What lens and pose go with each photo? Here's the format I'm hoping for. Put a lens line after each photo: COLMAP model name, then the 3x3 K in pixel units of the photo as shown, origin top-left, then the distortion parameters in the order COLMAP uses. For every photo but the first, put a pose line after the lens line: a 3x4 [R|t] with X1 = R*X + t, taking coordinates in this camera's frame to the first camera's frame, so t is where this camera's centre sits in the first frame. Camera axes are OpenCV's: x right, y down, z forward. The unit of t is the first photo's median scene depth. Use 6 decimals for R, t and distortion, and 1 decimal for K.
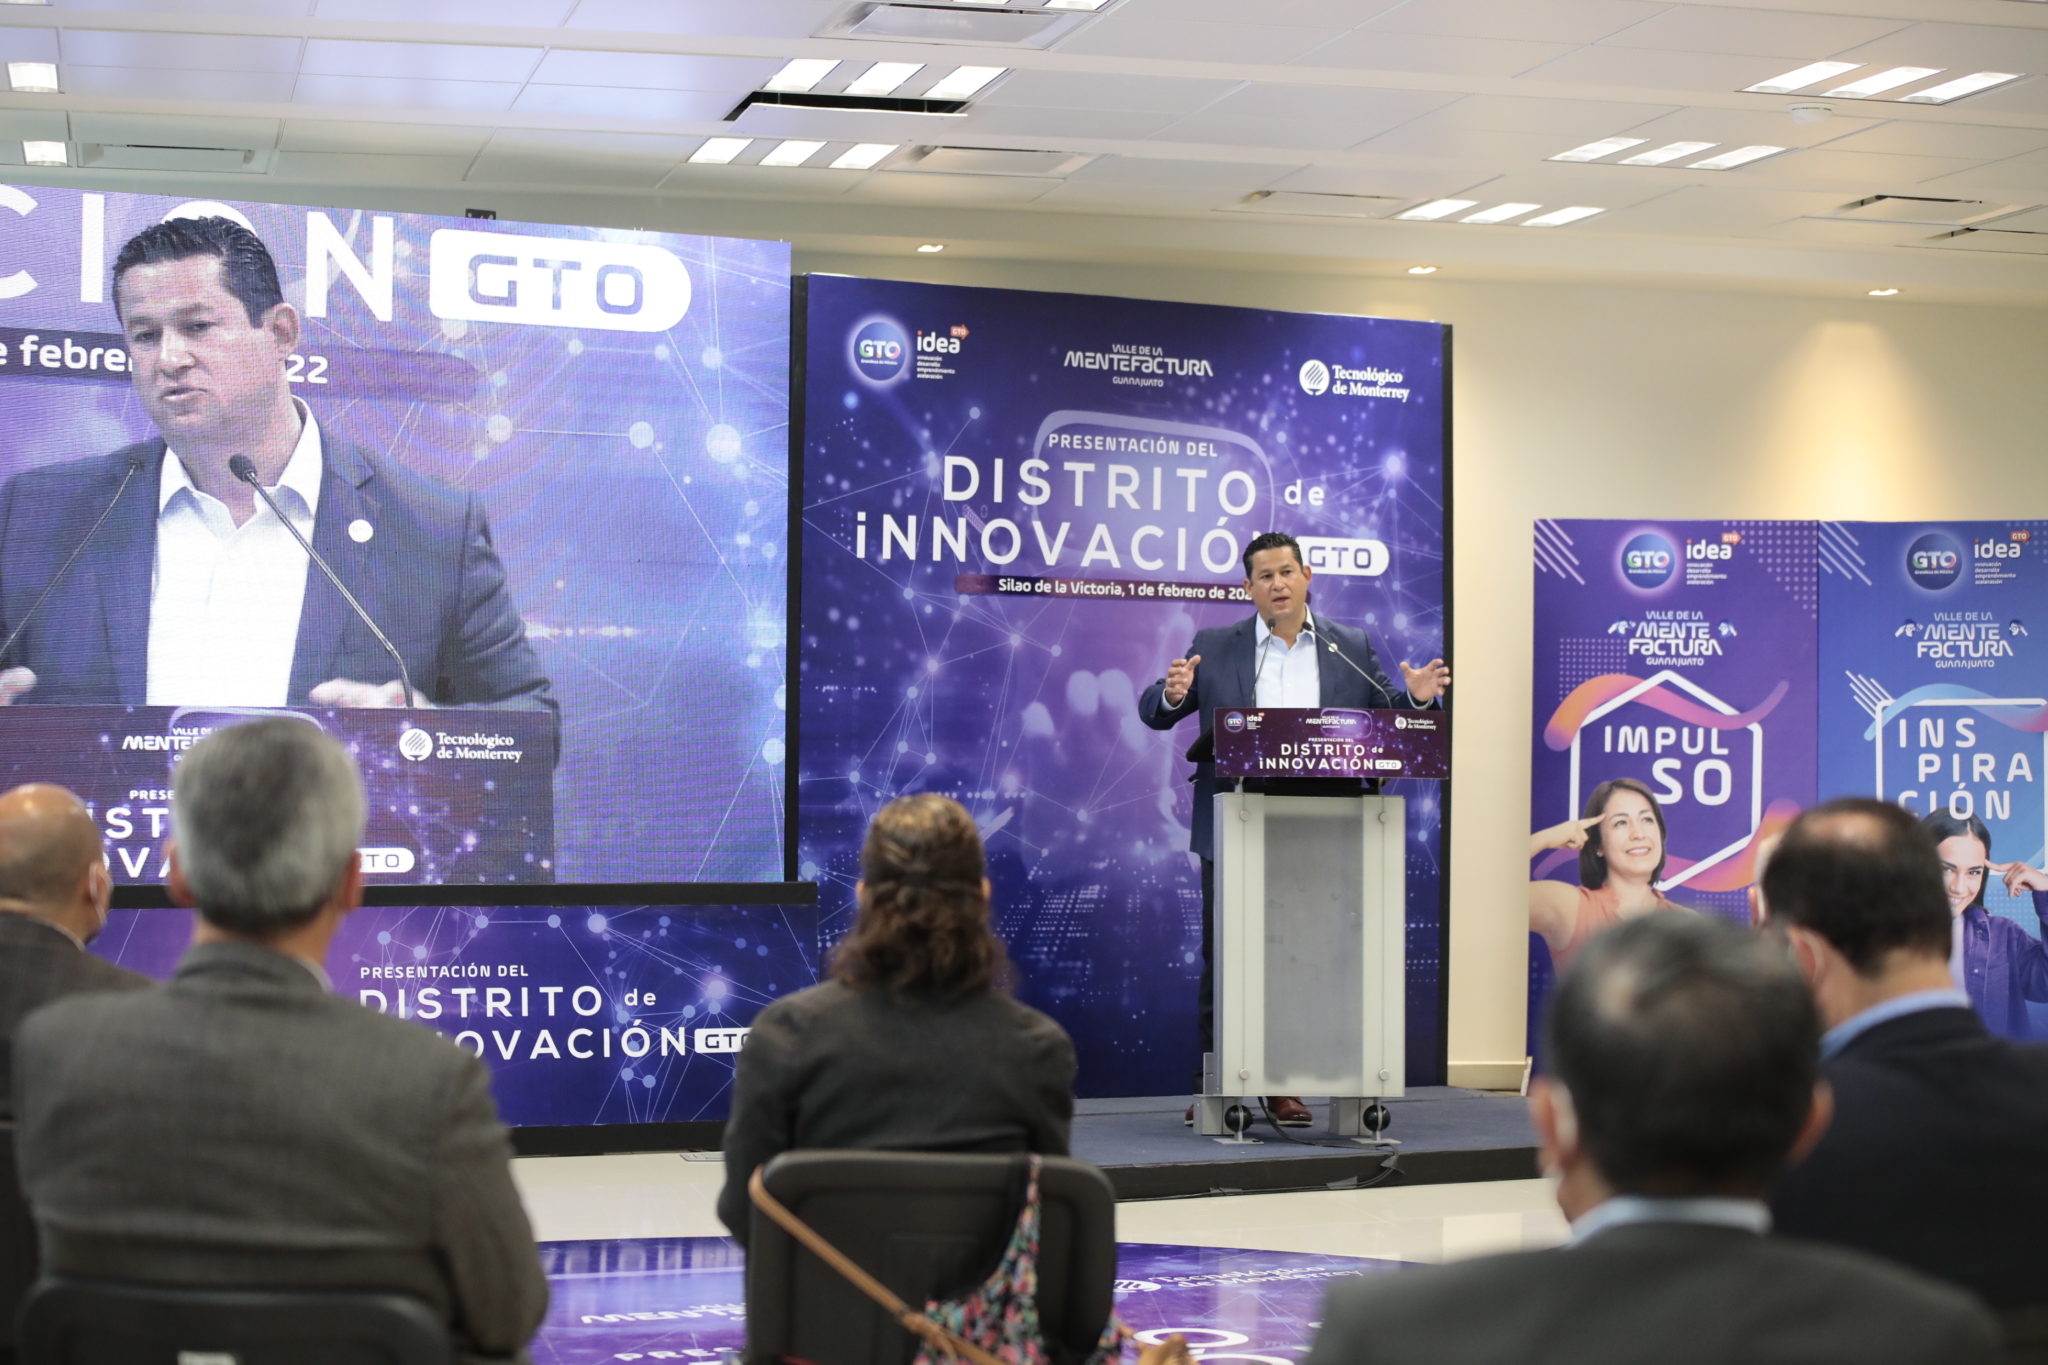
lens RADIAL K [[4154.3, 0, 1022.2], [0, 4154.3, 642.3], [0, 0, 1]] dist [-0.286291, 0.264746]
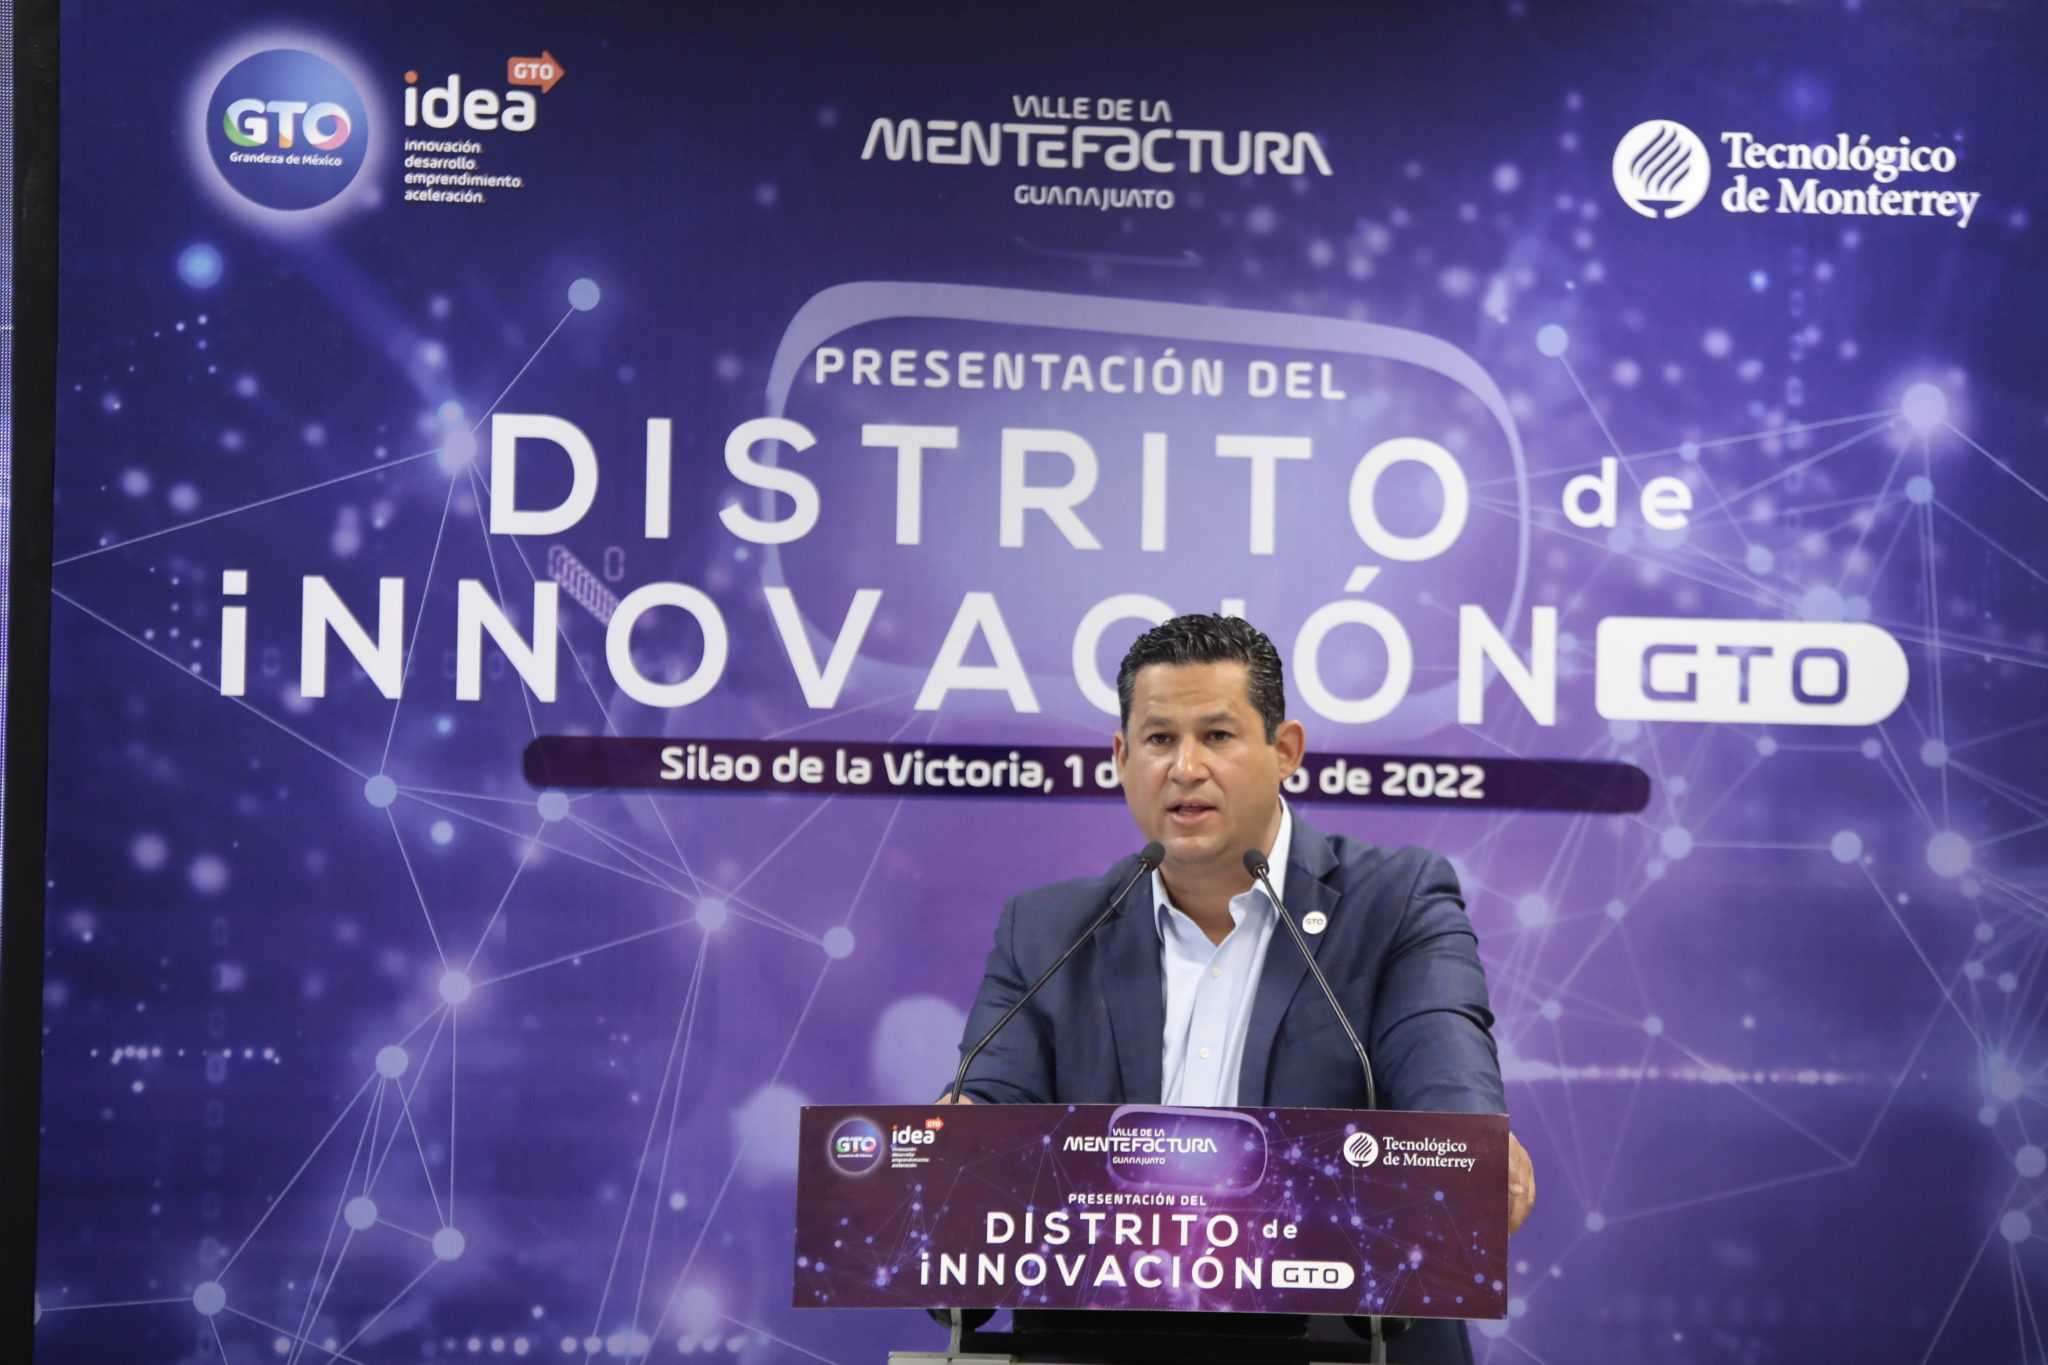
lens RADIAL K [[8208.6, 0, 1024.0], [0, 8208.6, 682.5], [0, 0, 1]] dist [0.769175, 3.126131]
pose [[0.942716, -0.018494, -0.333083, 0.259729], [0.008072, 0.999434, -0.032646, 0.002814], [0.333498, 0.028087, 0.942332, 0.322206]]
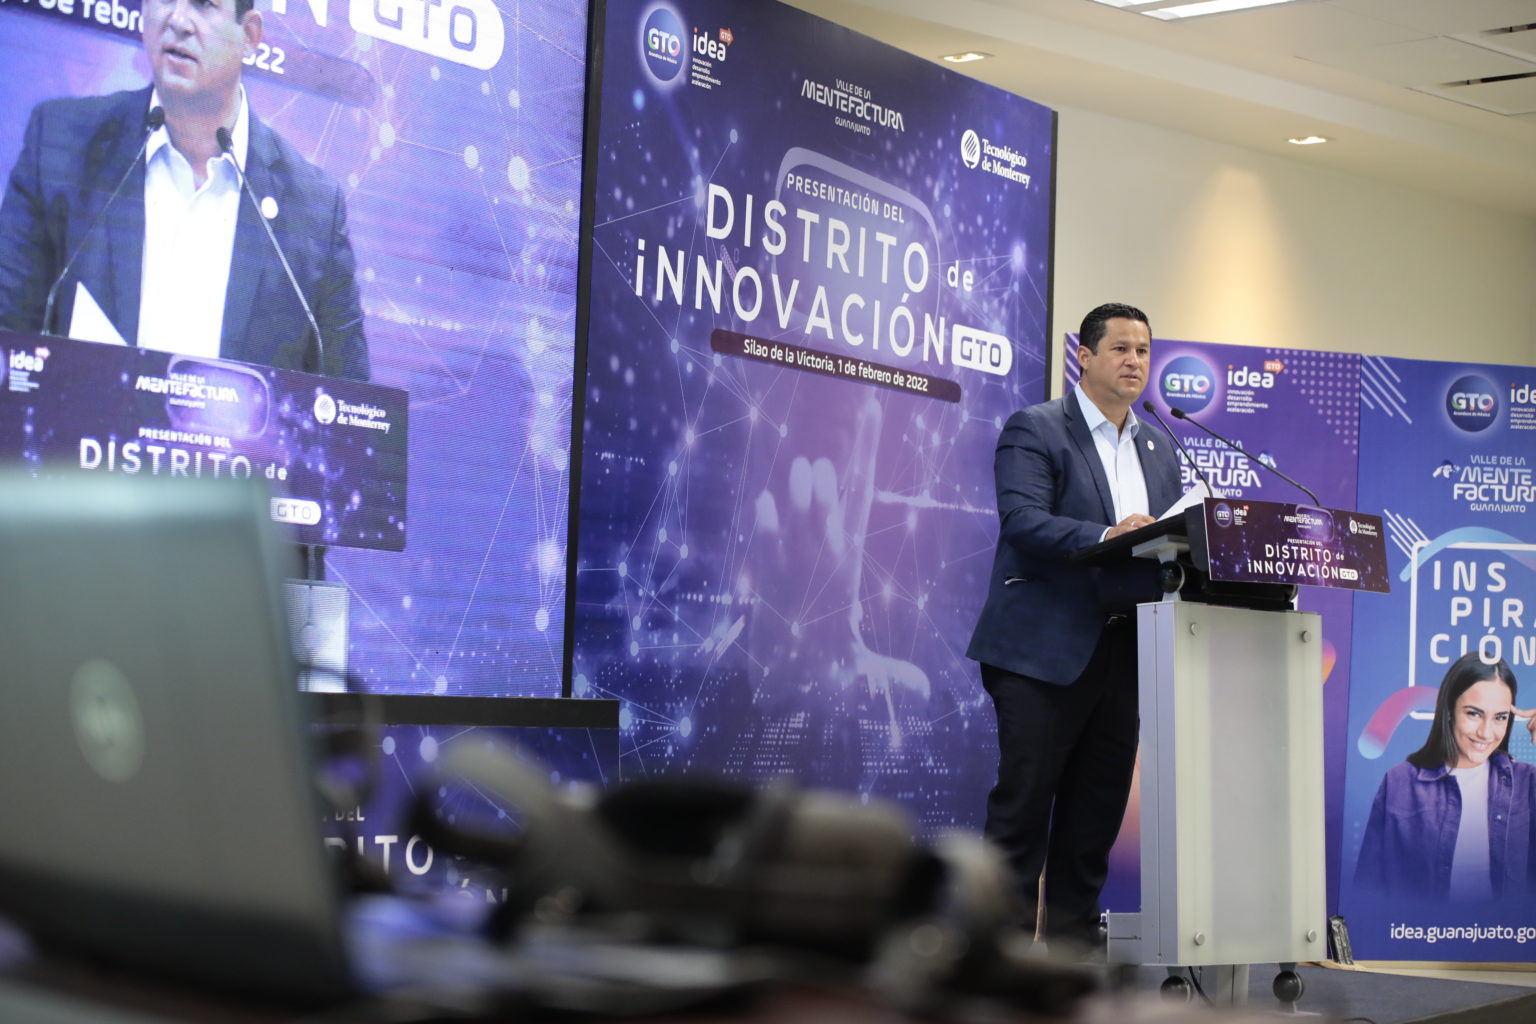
lens RADIAL K [[3115.8, 0, 766.7], [0, 3115.8, 481.9], [0, 0, 1]] dist [-0.286291, 0.264746]
pose [[0.875419, 0.055572, 0.480160, -0.291352], [-0.043270, 0.998391, -0.036660, 0.034945], [-0.481425, 0.011316, 0.876414, 0.445221]]
